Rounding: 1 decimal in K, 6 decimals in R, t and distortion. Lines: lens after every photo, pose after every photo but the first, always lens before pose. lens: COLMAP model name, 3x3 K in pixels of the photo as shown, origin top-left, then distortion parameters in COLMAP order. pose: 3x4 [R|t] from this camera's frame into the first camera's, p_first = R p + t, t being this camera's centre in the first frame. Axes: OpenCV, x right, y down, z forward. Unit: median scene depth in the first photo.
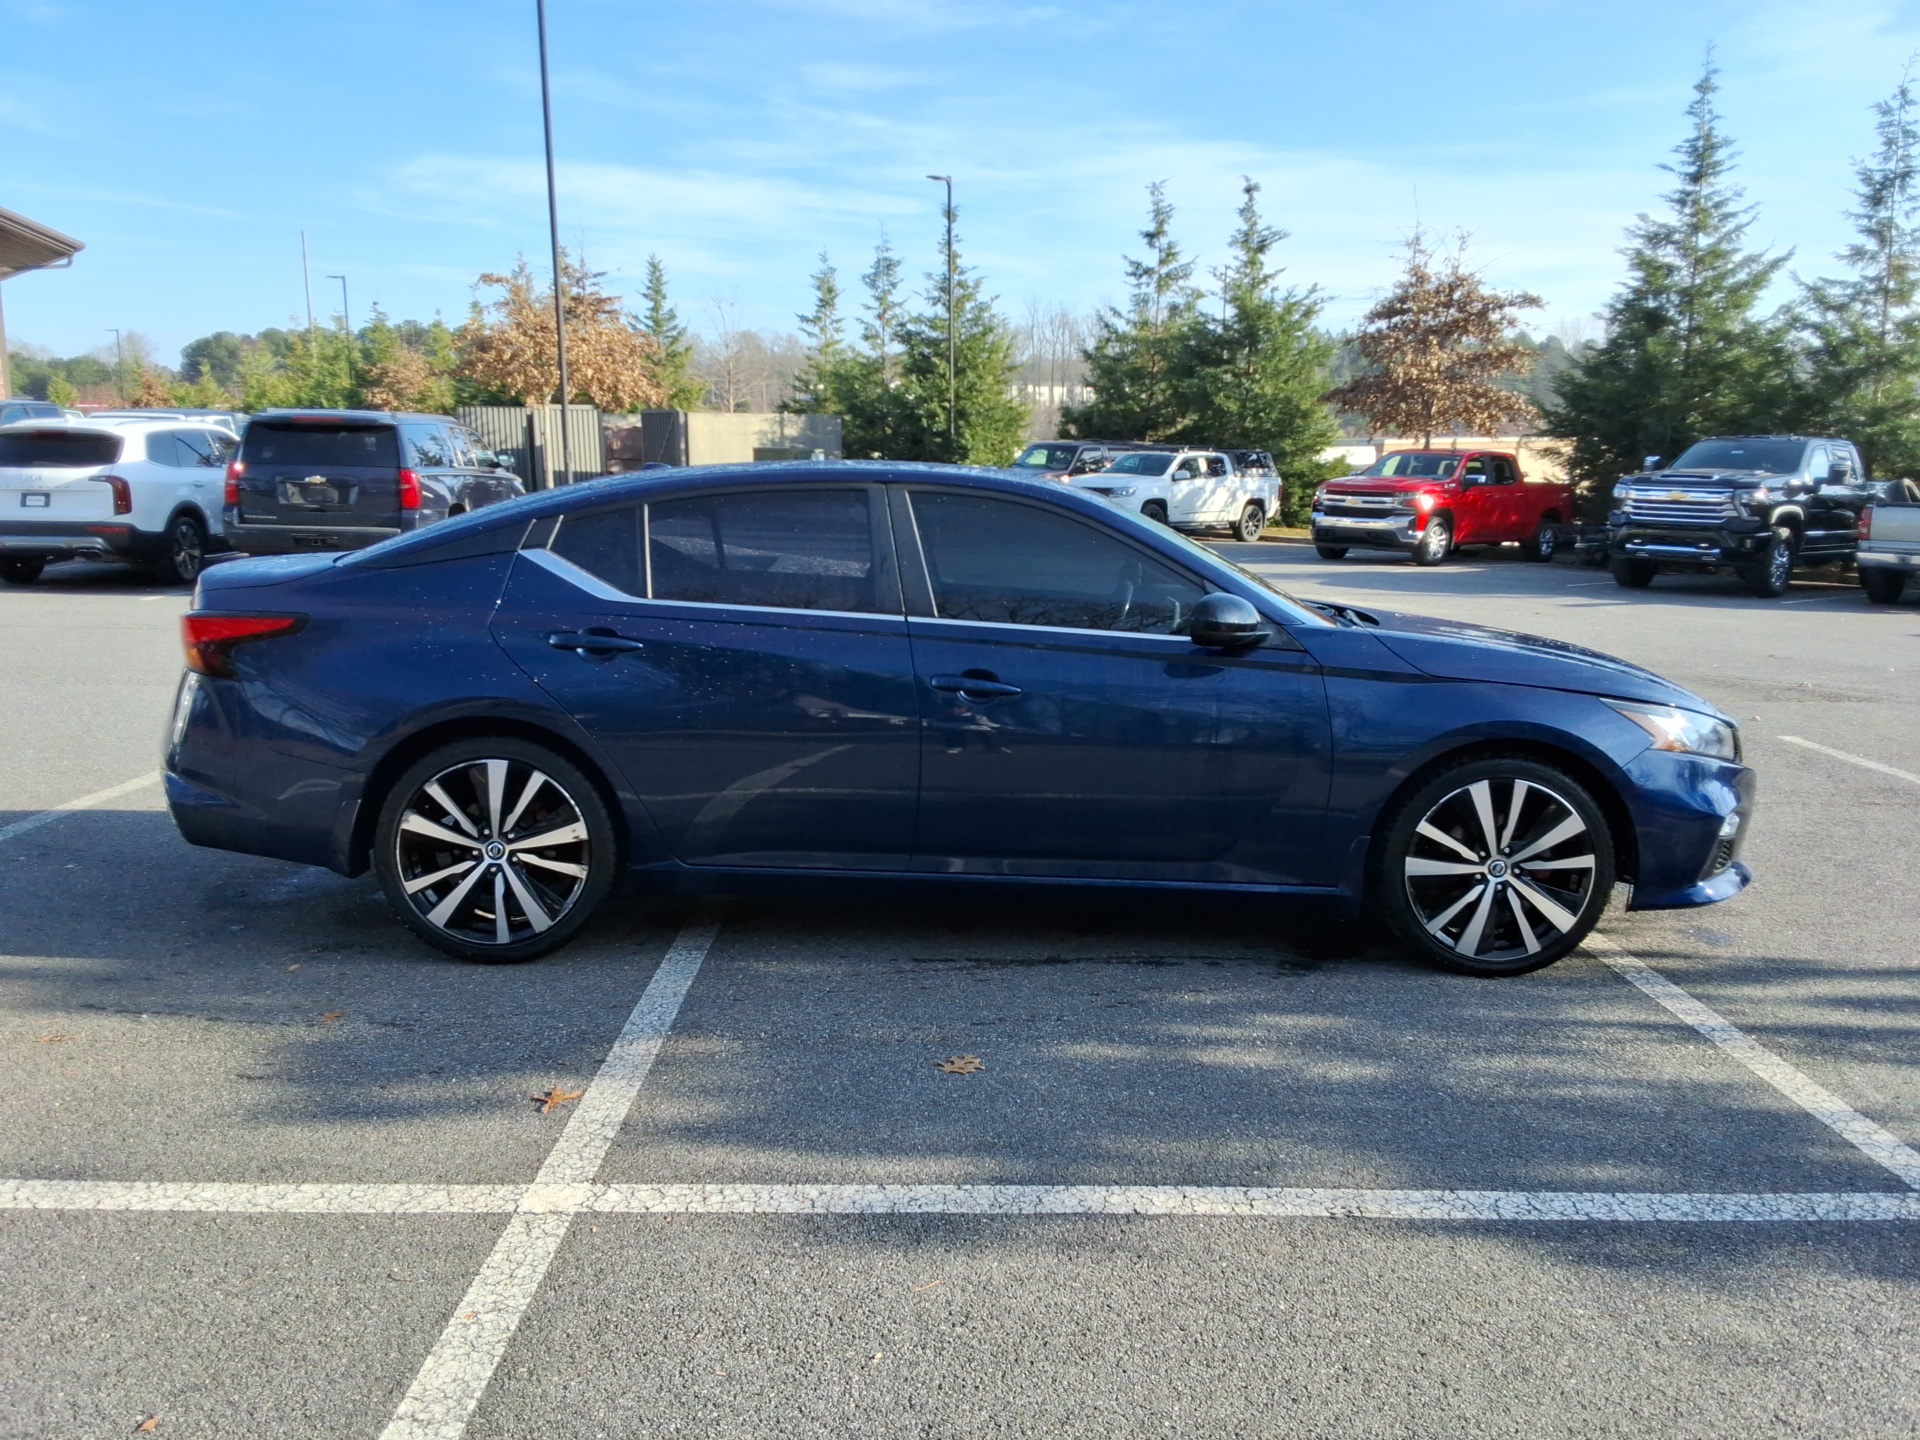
lens RADIAL K [[1546.3, 0, 960.8], [0, 1546.3, 724.8], [0, 0, 1]] dist [0.074014, -0.108235]
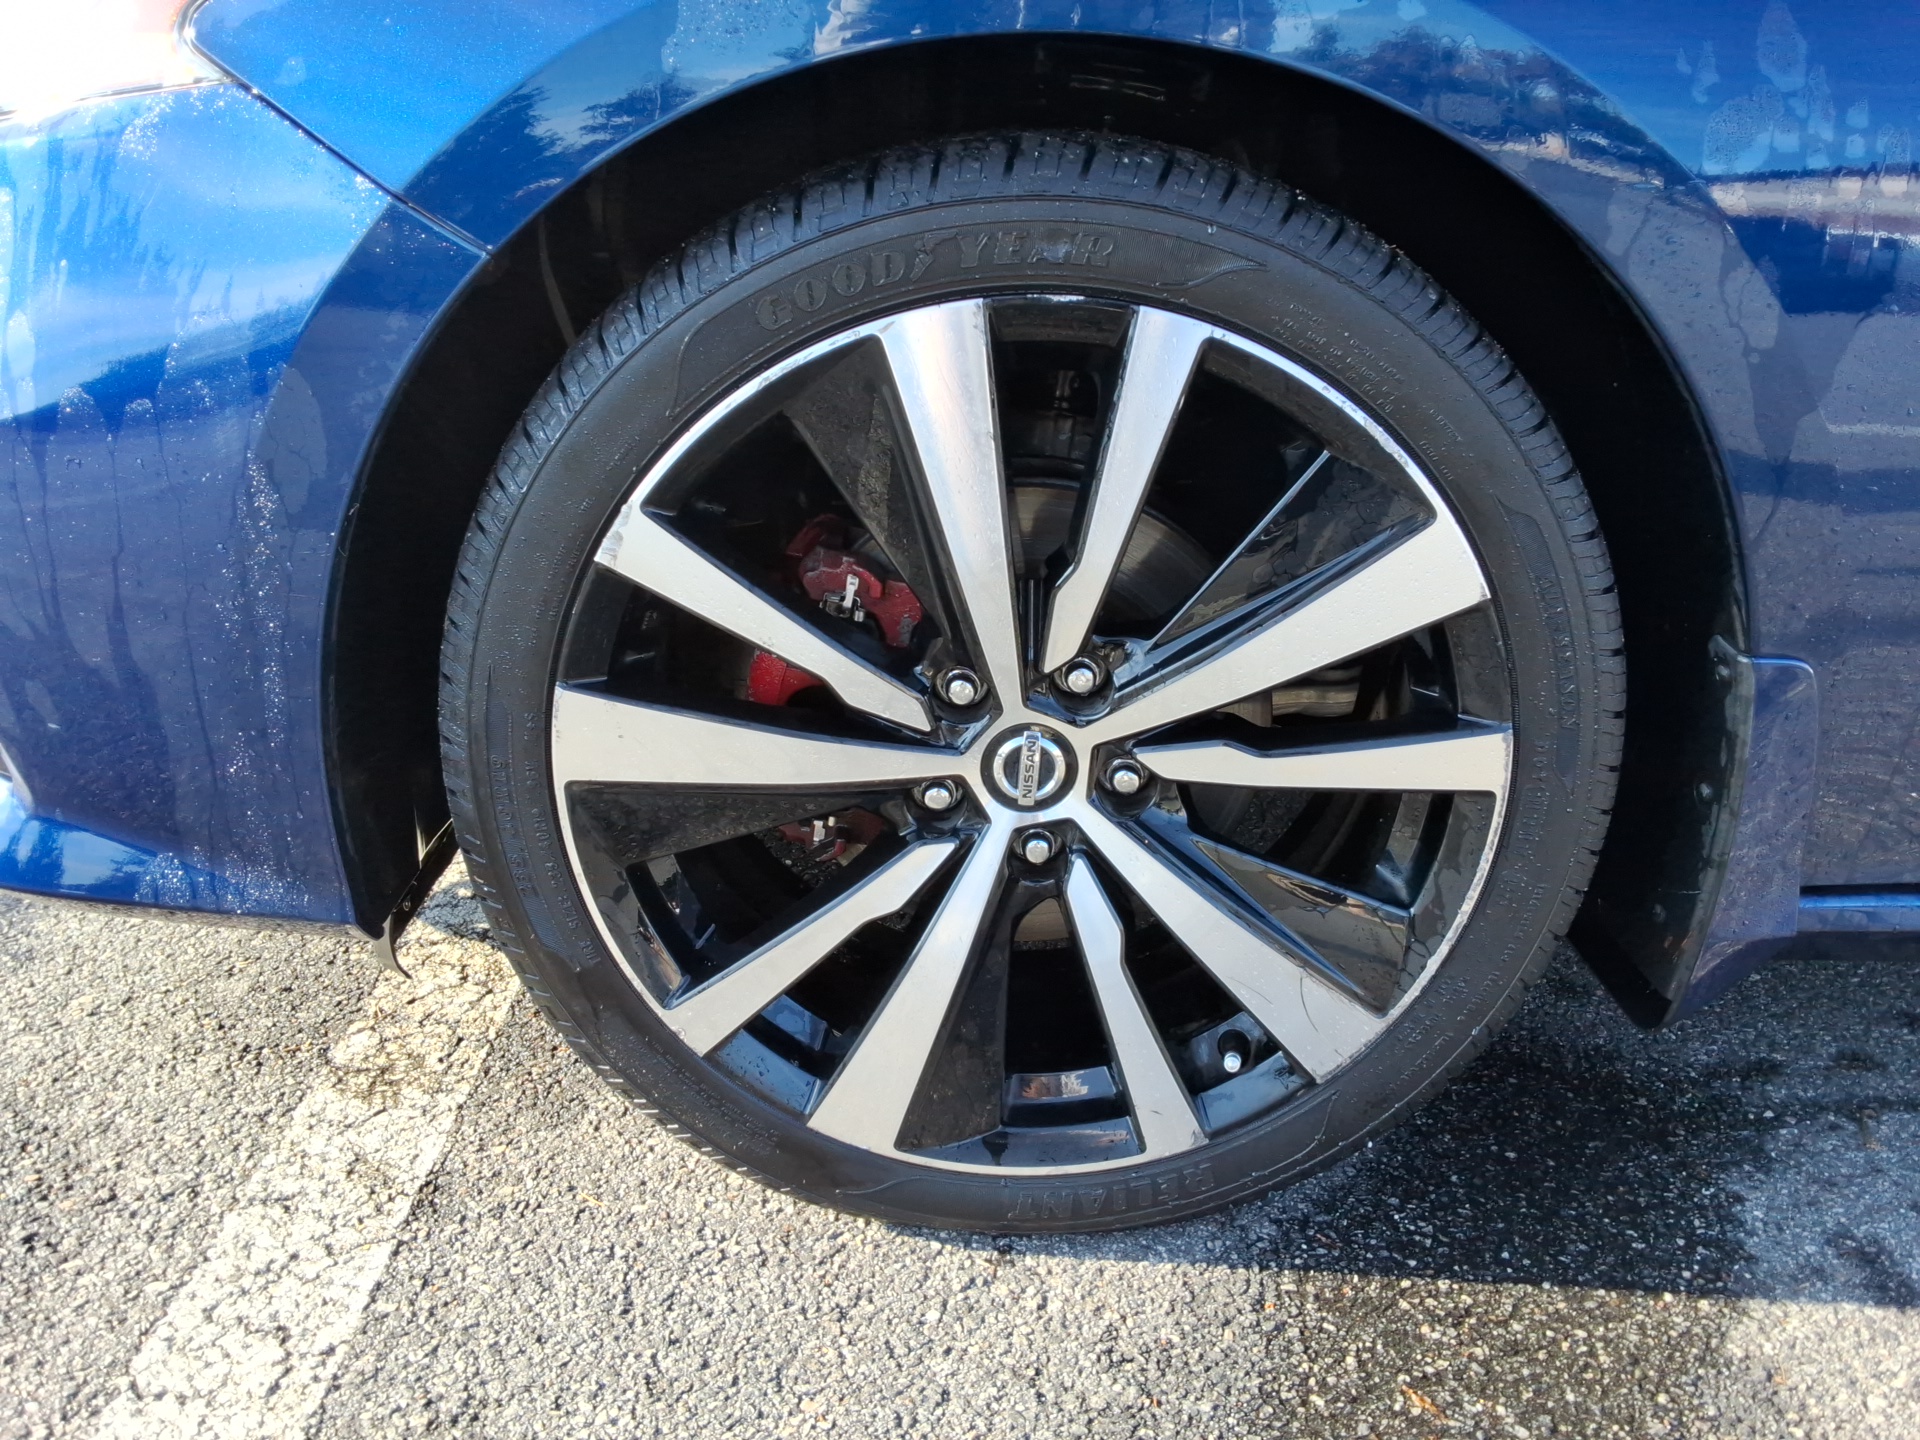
lens RADIAL K [[1546.3, 0, 960.8], [0, 1546.3, 729.5], [0, 0, 1]] dist [0.074014, -0.108235]
pose [[0.997287, 0.058464, 0.044727, 0.326865], [-0.067087, 0.971959, 0.225376, 0.043334], [-0.030297, -0.227765, 0.973245, 0.807892]]
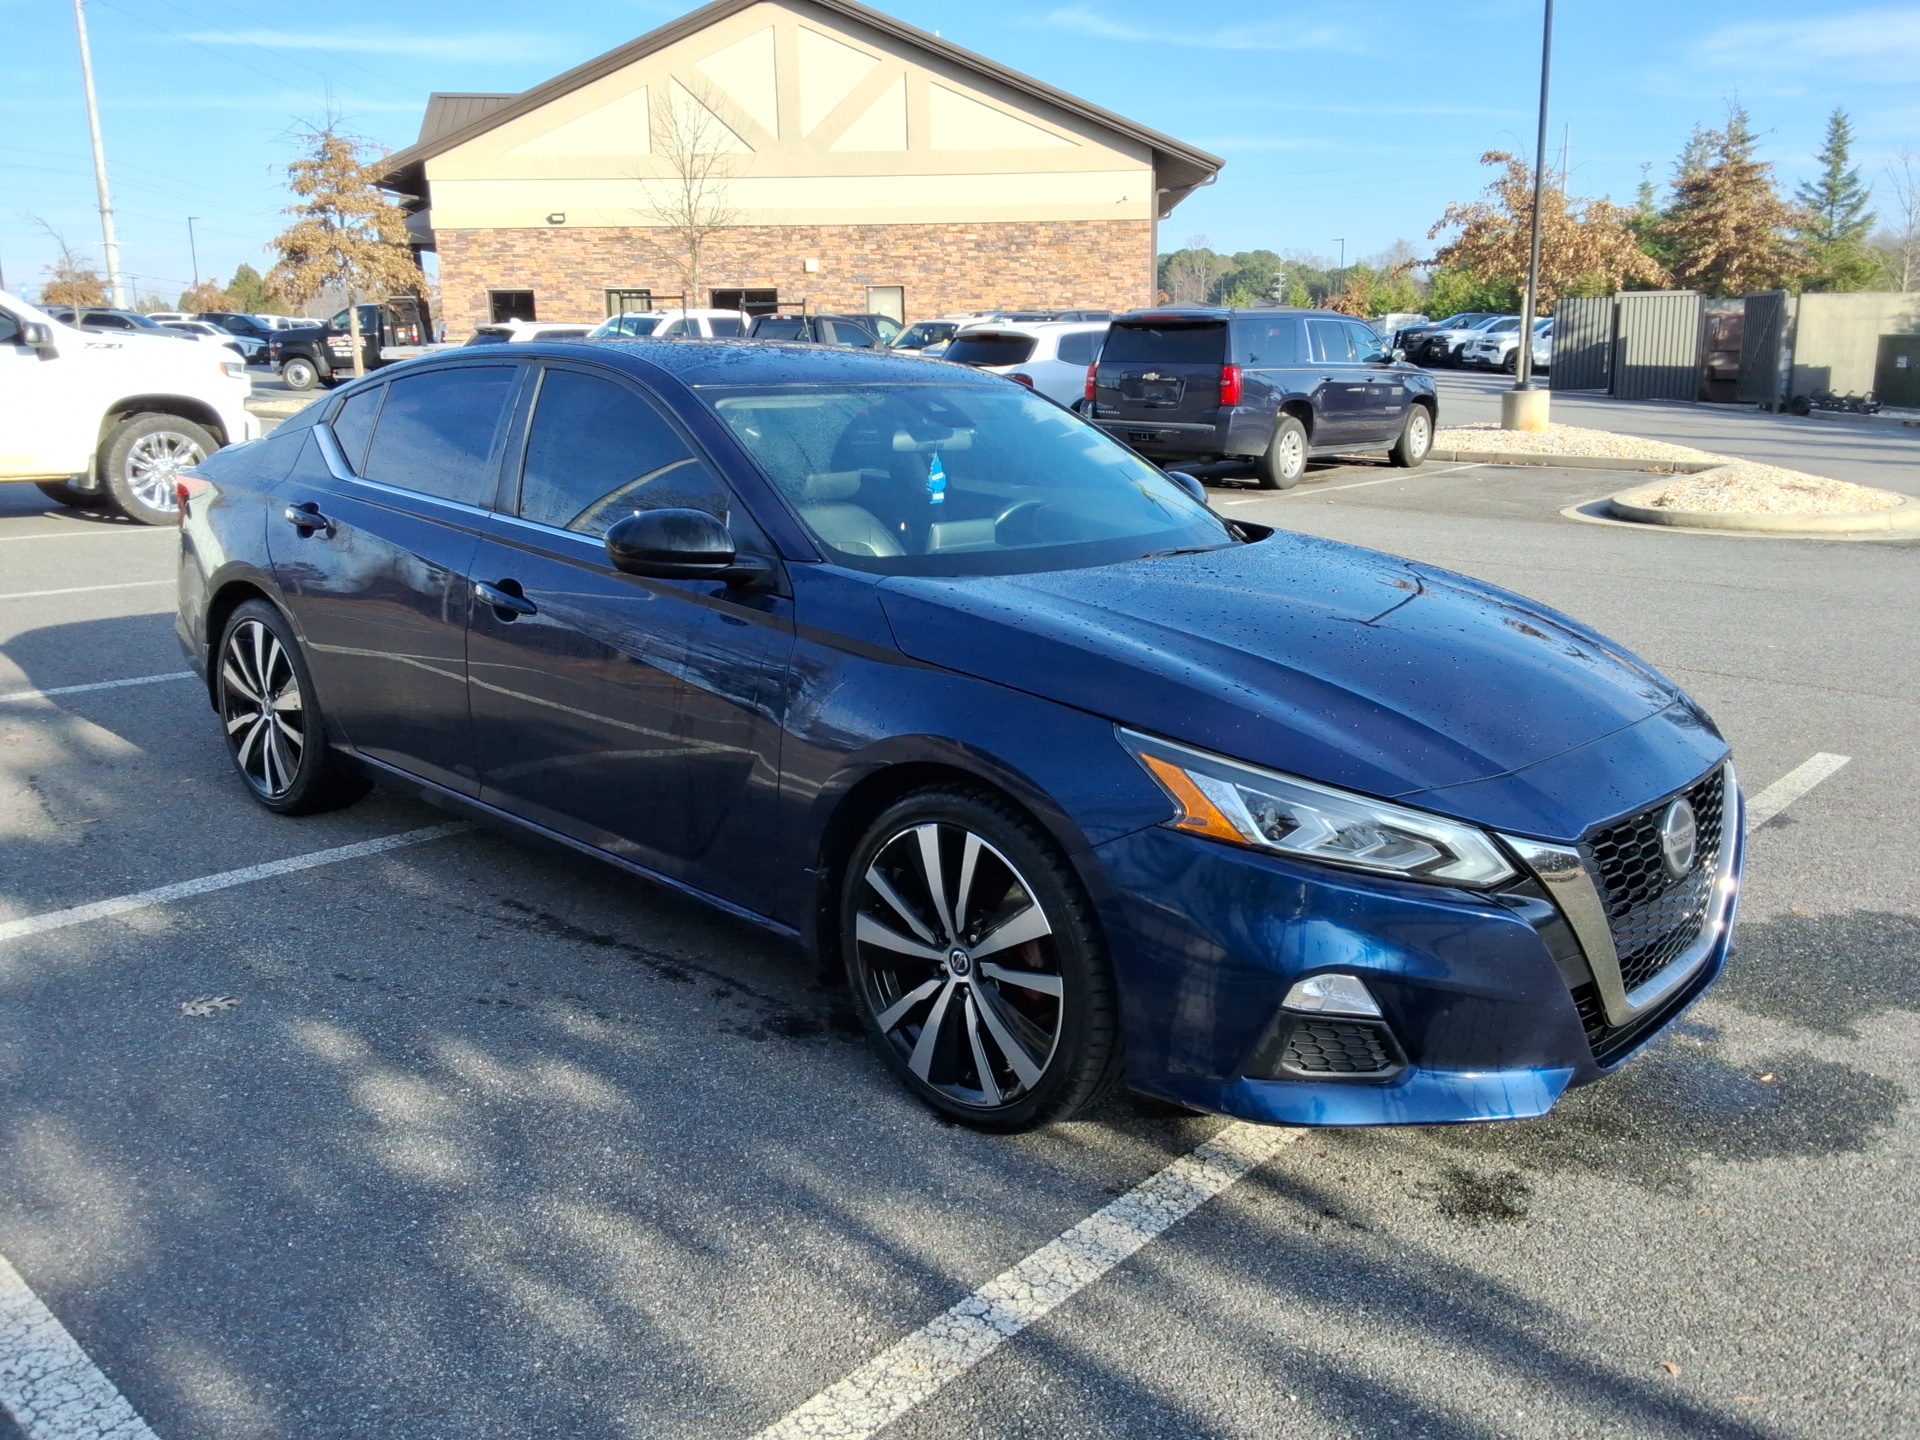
lens RADIAL K [[1546.3, 0, 961.8], [0, 1546.3, 714.2], [0, 0, 1]] dist [0.074014, -0.108235]
pose [[0.723697, 0.145640, -0.674575, 0.762436], [-0.108299, 0.989334, 0.097410, -0.071865], [0.681567, 0.002560, 0.731751, 0.530382]]
